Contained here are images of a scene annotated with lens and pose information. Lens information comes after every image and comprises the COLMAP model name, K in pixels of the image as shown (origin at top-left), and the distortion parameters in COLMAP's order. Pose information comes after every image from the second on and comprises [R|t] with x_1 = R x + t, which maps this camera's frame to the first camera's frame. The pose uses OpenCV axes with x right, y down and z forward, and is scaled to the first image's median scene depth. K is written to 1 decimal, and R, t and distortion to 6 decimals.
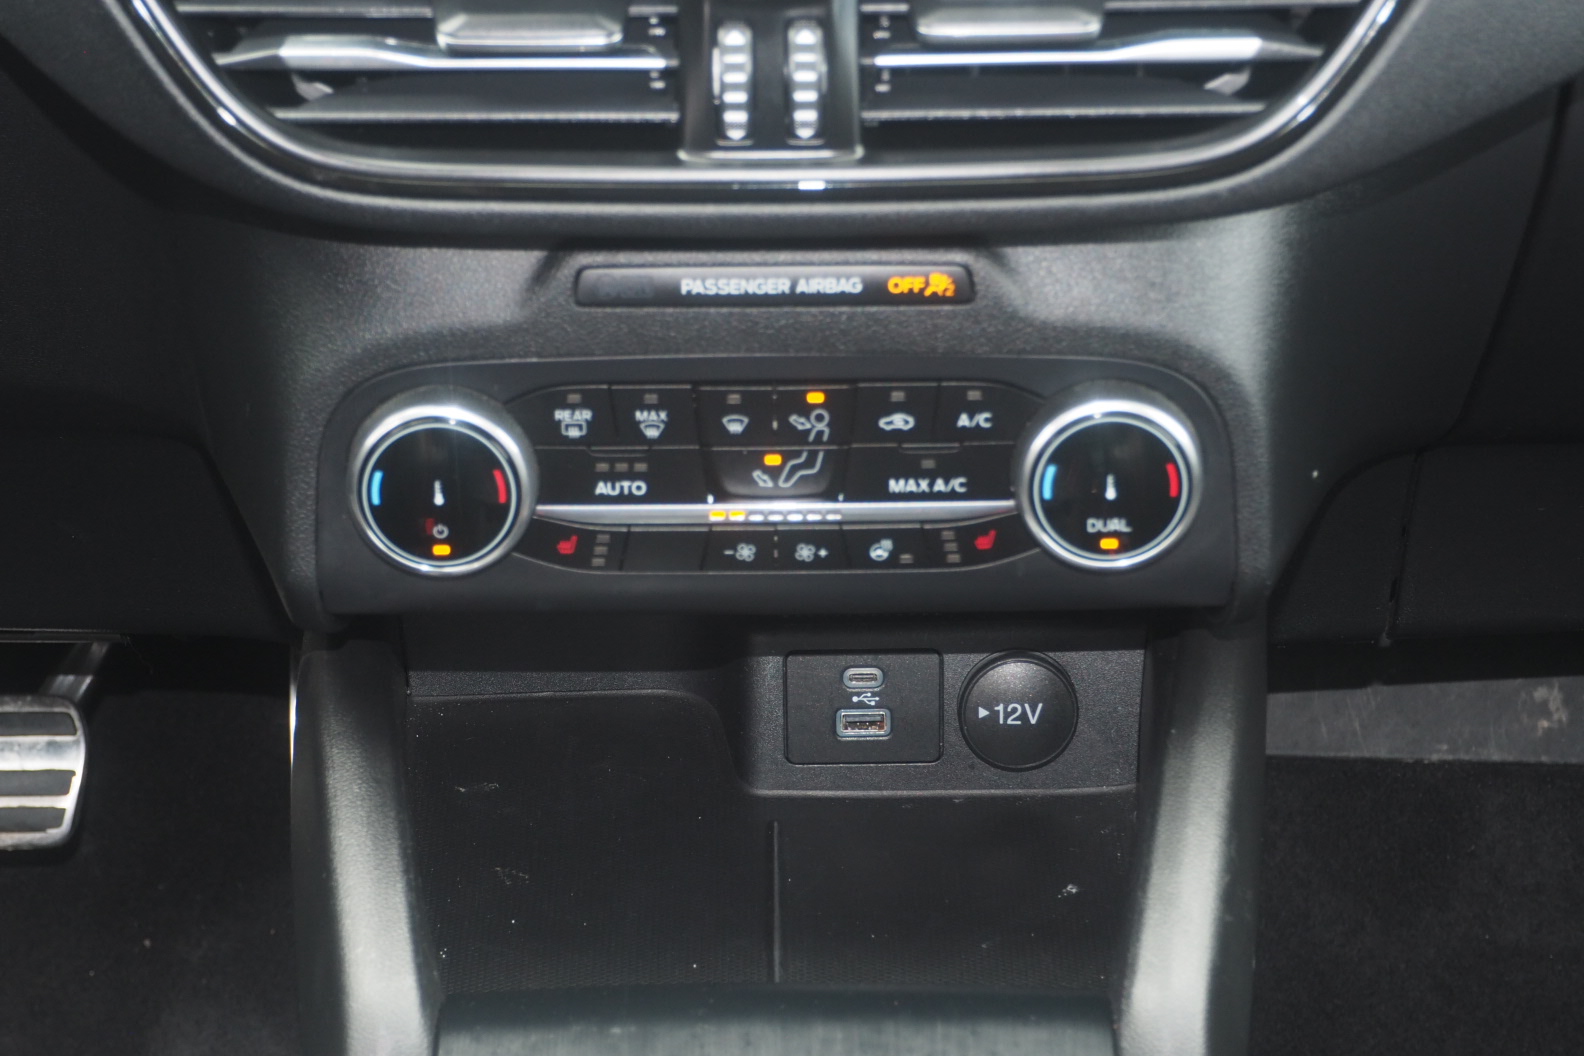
lens RADIAL K [[3324.5, 0, 782.2], [0, 3324.5, 521.0], [0, 0, 1]] dist [0.001147, 0.000000]
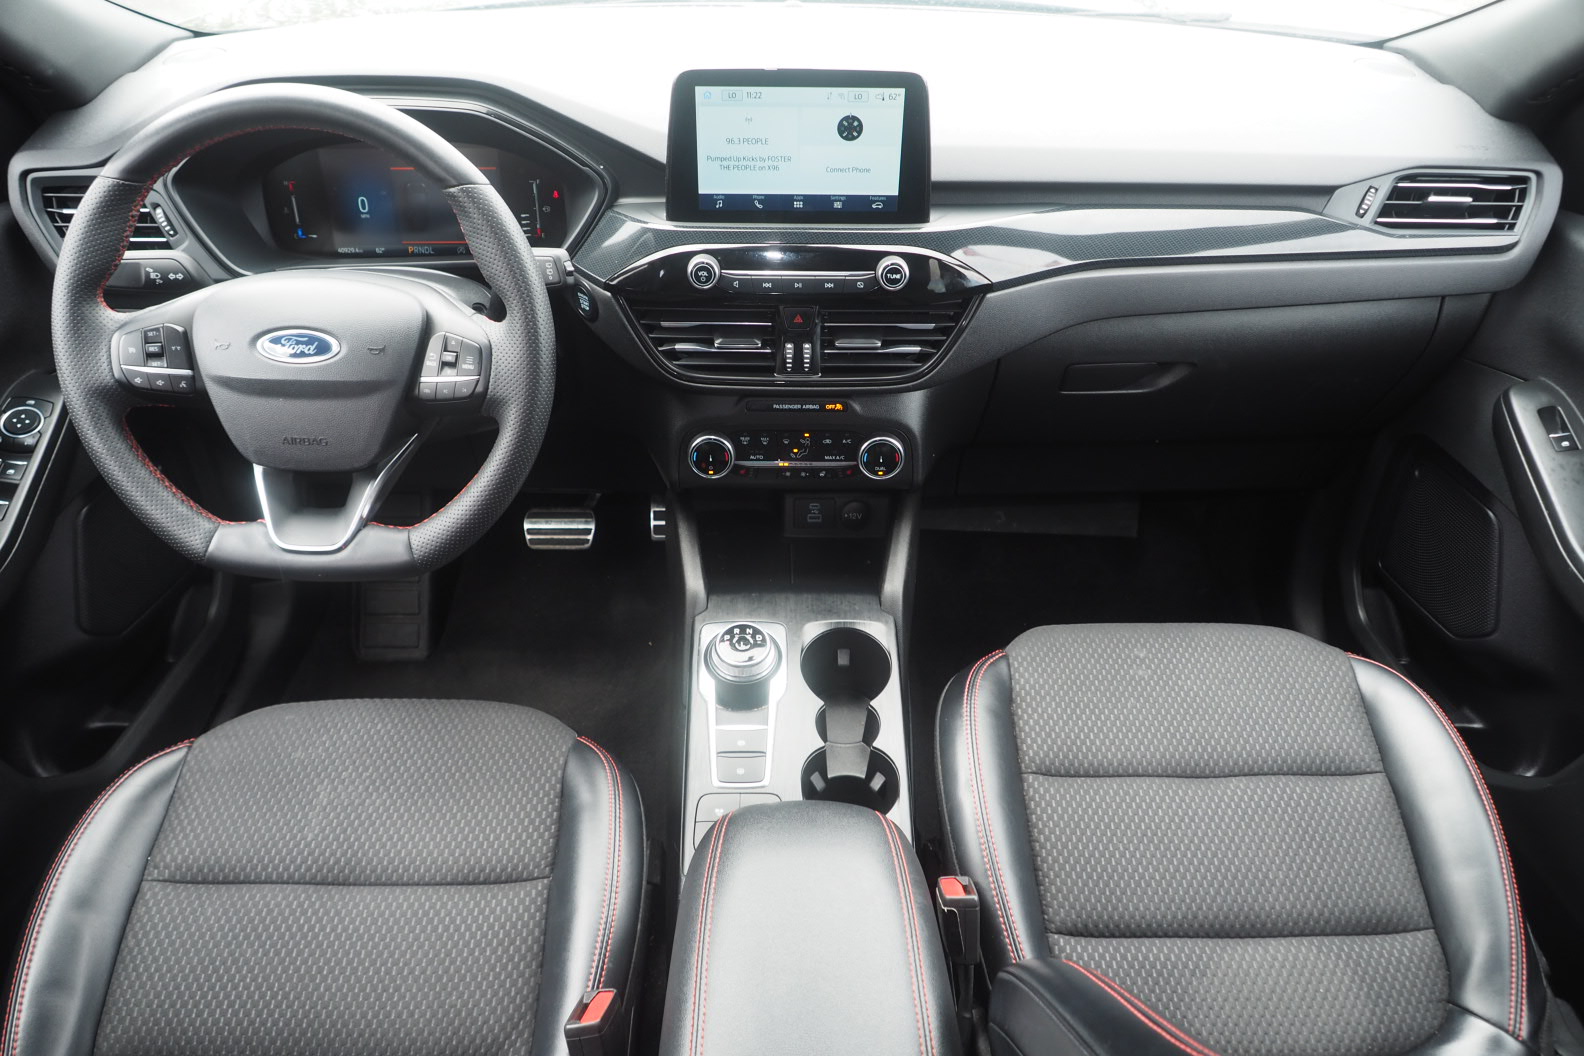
lens RADIAL K [[1121.5, 0, 786.2], [0, 1121.5, 529.4], [0, 0, 1]] dist [-0.023369, 0.001800]
pose [[0.999785, 0.014096, 0.015233, -0.034276], [-0.015111, 0.997518, 0.068769, -0.017283], [-0.014225, -0.068985, 0.997516, -0.344736]]
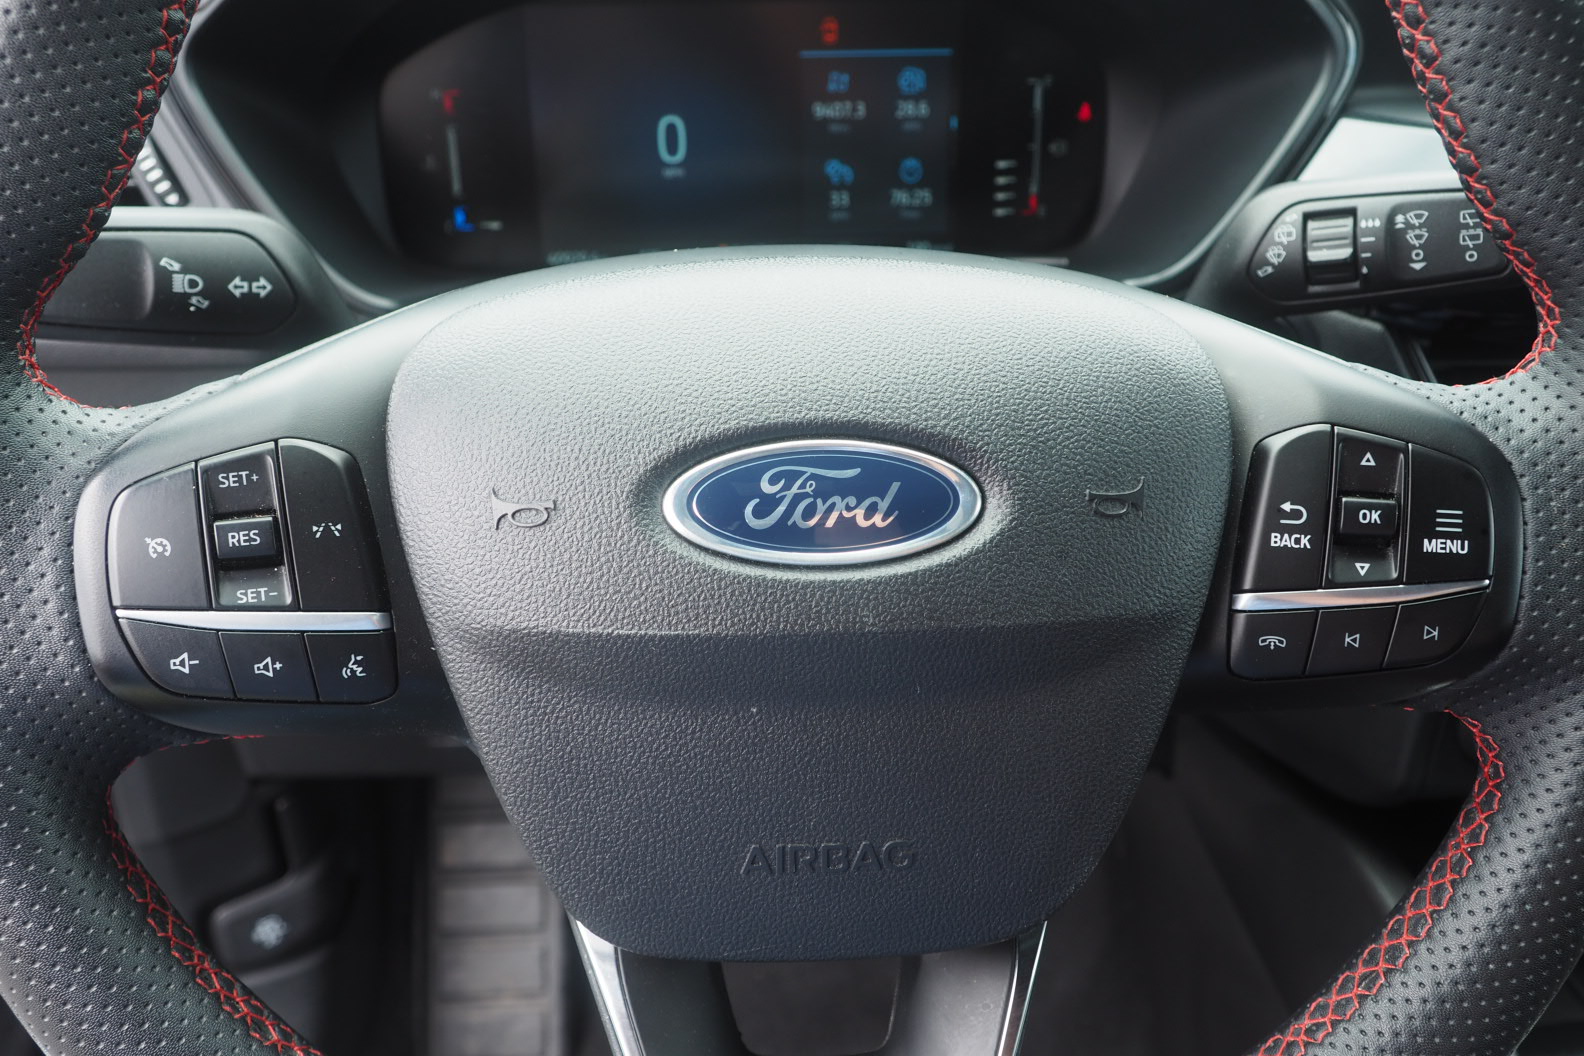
lens RADIAL K [[1351.6, 0, 791.5], [0, 1351.6, 522.4], [0, 0, 1]] dist [0.003177, -0.021324]
pose [[0.997731, -0.023410, 0.063120, -0.512416], [0.026206, 0.998695, -0.043832, -0.092754], [-0.062012, 0.045387, 0.997043, 0.399332]]
